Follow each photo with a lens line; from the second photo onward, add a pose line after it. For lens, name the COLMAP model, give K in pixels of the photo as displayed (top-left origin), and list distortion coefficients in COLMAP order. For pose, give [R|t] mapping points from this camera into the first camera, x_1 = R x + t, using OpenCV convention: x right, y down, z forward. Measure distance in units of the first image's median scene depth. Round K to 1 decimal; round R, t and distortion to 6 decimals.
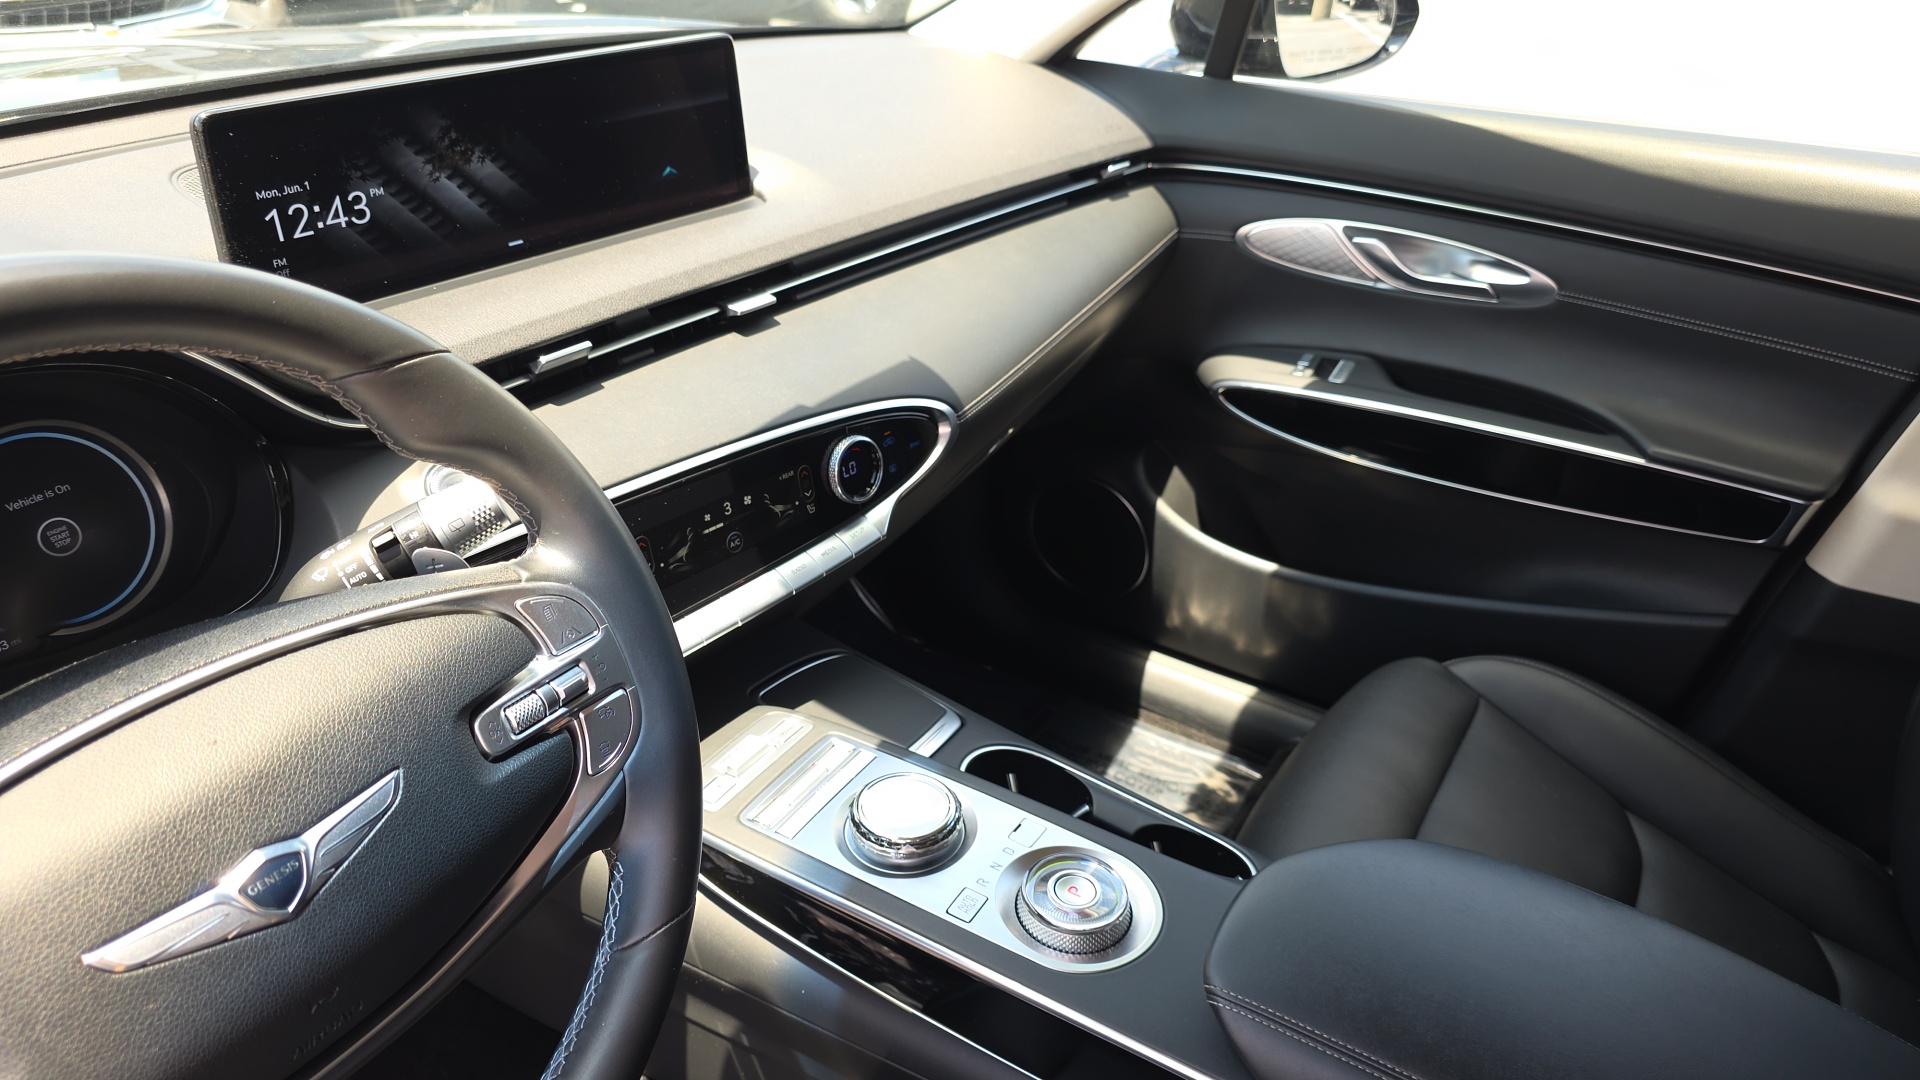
lens RADIAL K [[1316.6, 0, 966.9], [0, 1316.6, 535.2], [0, 0, 1]] dist [0.065792, -0.117810]
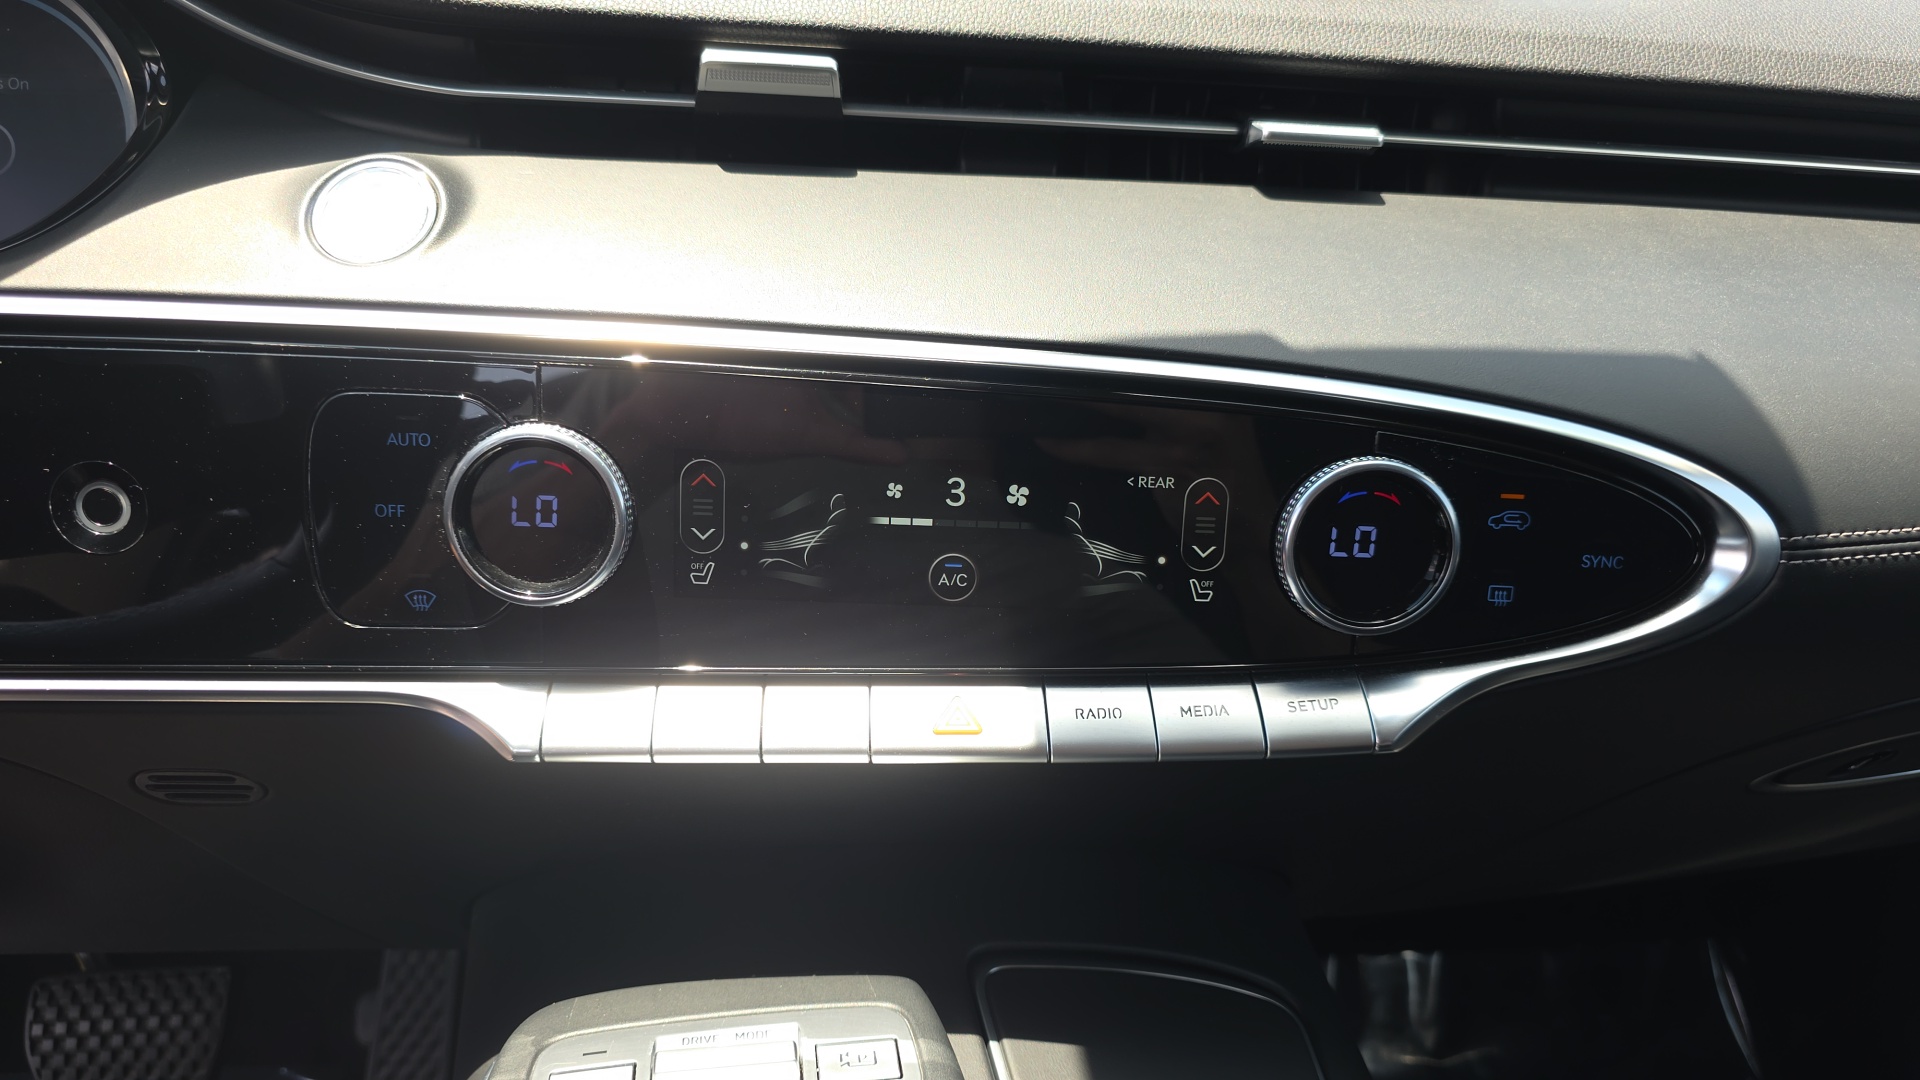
lens RADIAL K [[1372.0, 0, 955.9], [0, 1372.0, 565.3], [0, 0, 1]] dist [0.010479, -0.035720]
pose [[0.654372, 0.290381, -0.698195, 0.112522], [-0.386544, 0.922028, 0.021193, -0.006927], [0.649909, 0.256015, 0.715594, 0.604108]]
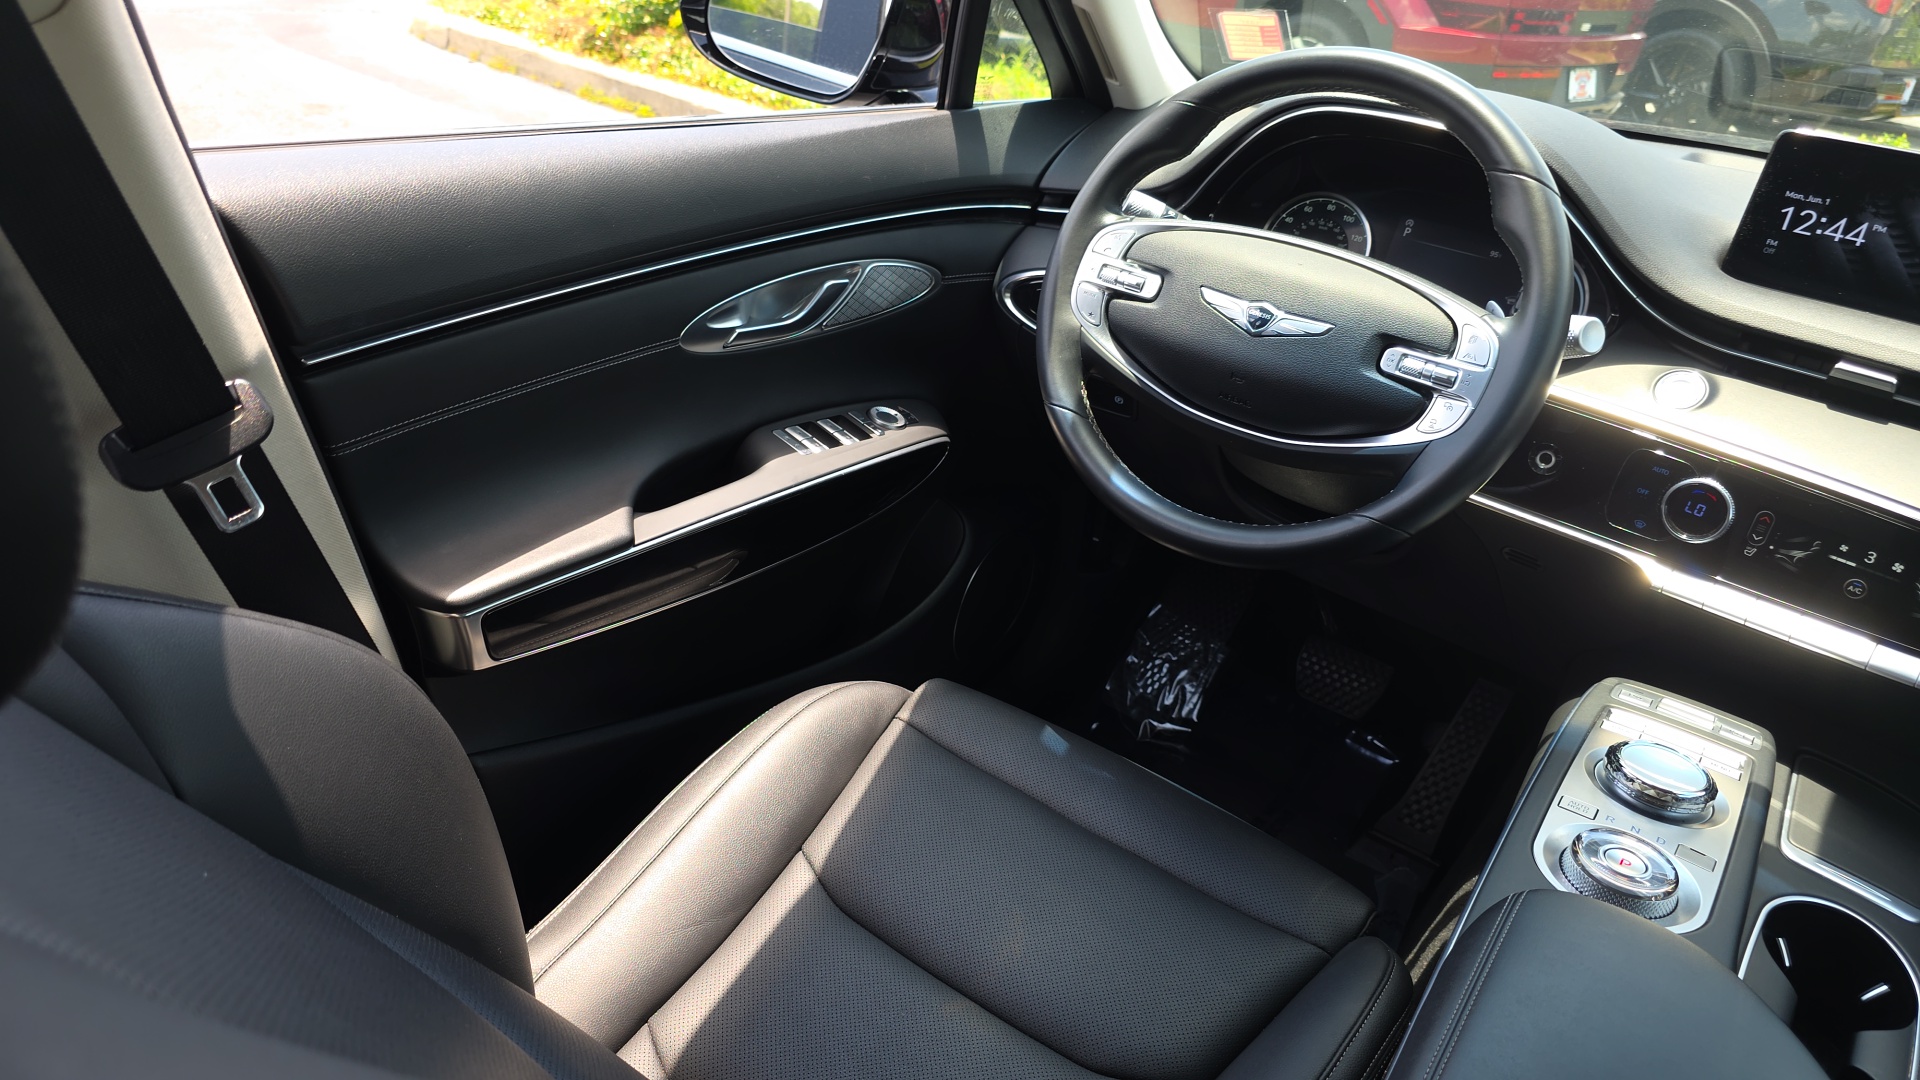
lens RADIAL K [[1322.8, 0, 964.6], [0, 1322.8, 528.6], [0, 0, 1]] dist [0.054402, -0.051191]
pose [[-0.073497, 0.406322, -0.910769, 0.744935], [-0.584555, 0.722363, 0.369441, -0.008286], [0.808018, 0.559548, 0.184426, 0.165914]]
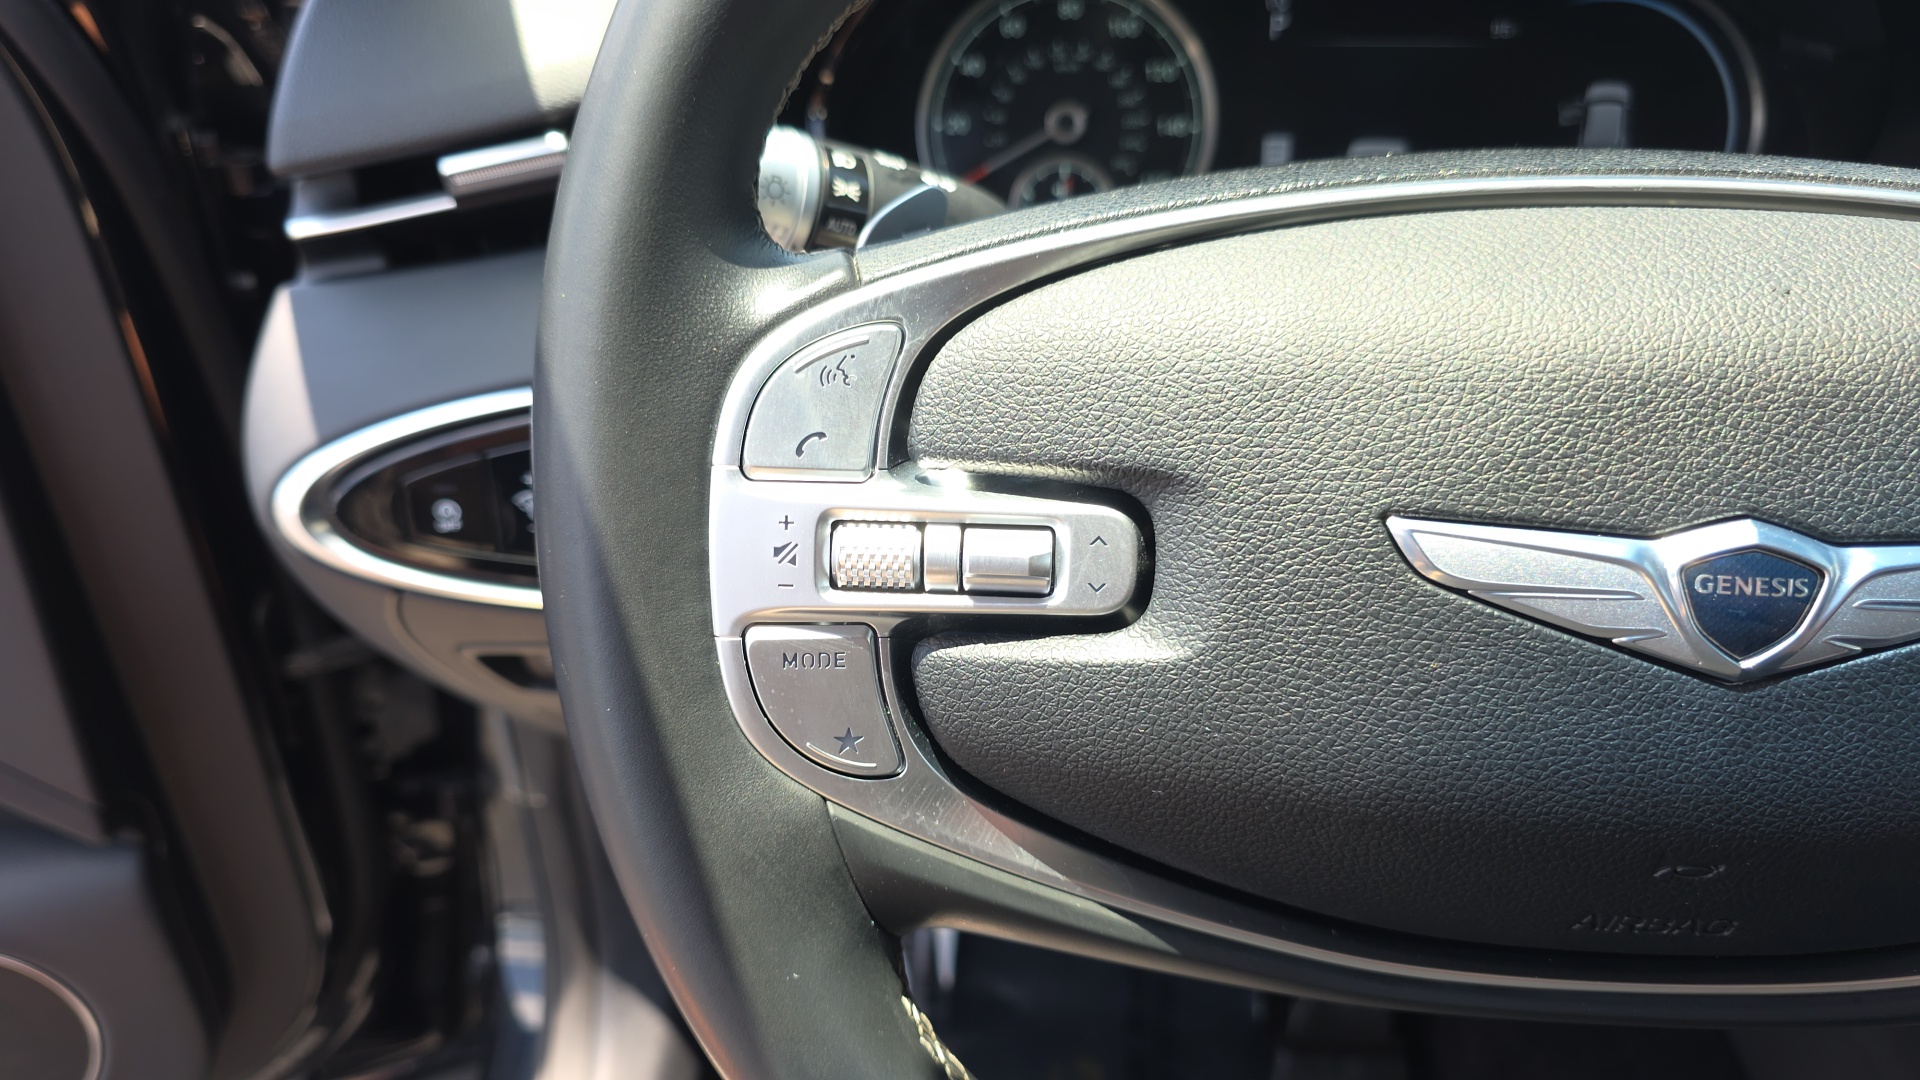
lens RADIAL K [[1373.4, 0, 936.8], [0, 1373.4, 547.3], [0, 0, 1]] dist [0.028368, -0.043435]
pose [[0.474844, 0.437683, -0.763516, -0.126531], [-0.403504, 0.879276, 0.253097, 0.103101], [0.782117, 0.187900, 0.594126, 0.209102]]
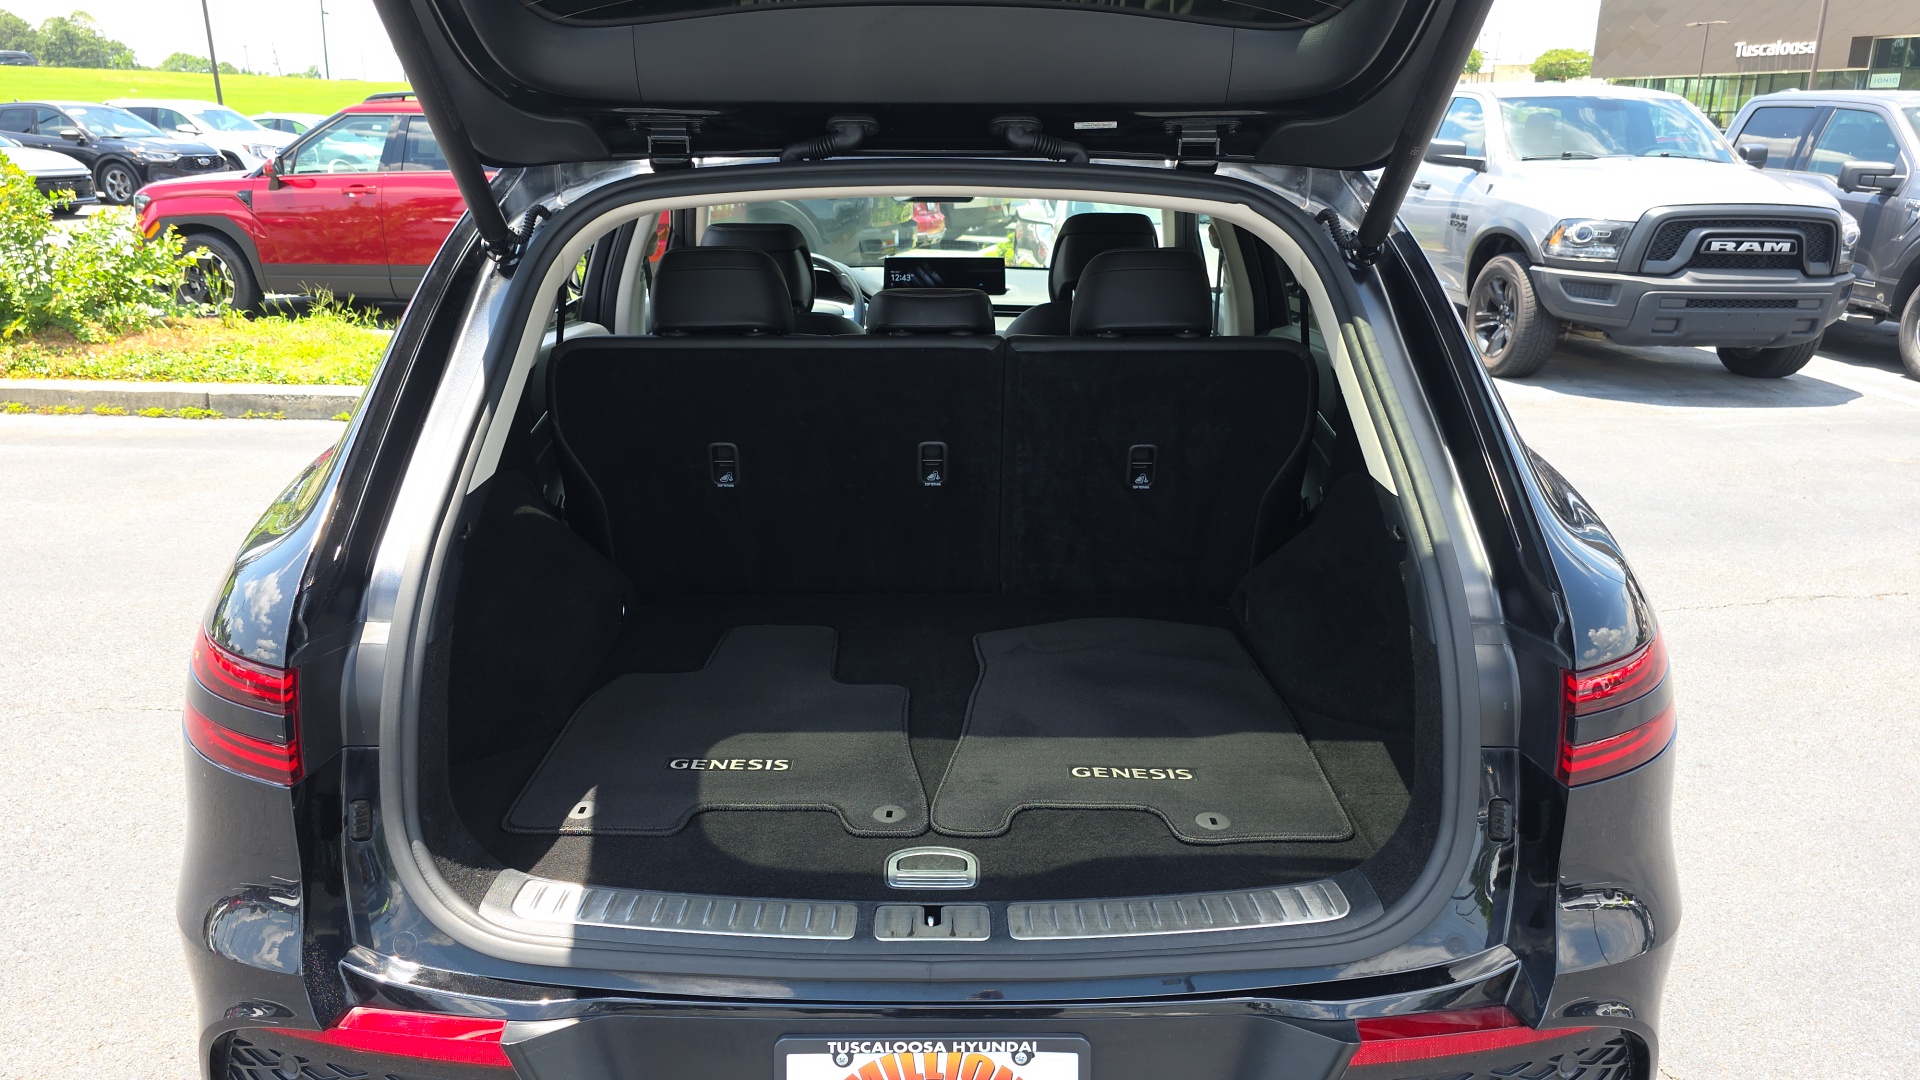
lens RADIAL K [[1373.4, 0, 936.8], [0, 1373.4, 547.3], [0, 0, 1]] dist [0.028368, -0.043435]
pose [[0.528545, 0.202109, -0.824495, 3.586161], [-0.397215, 0.917242, -0.029792, 0.712882], [0.750240, 0.343248, 0.565084, -1.377597]]
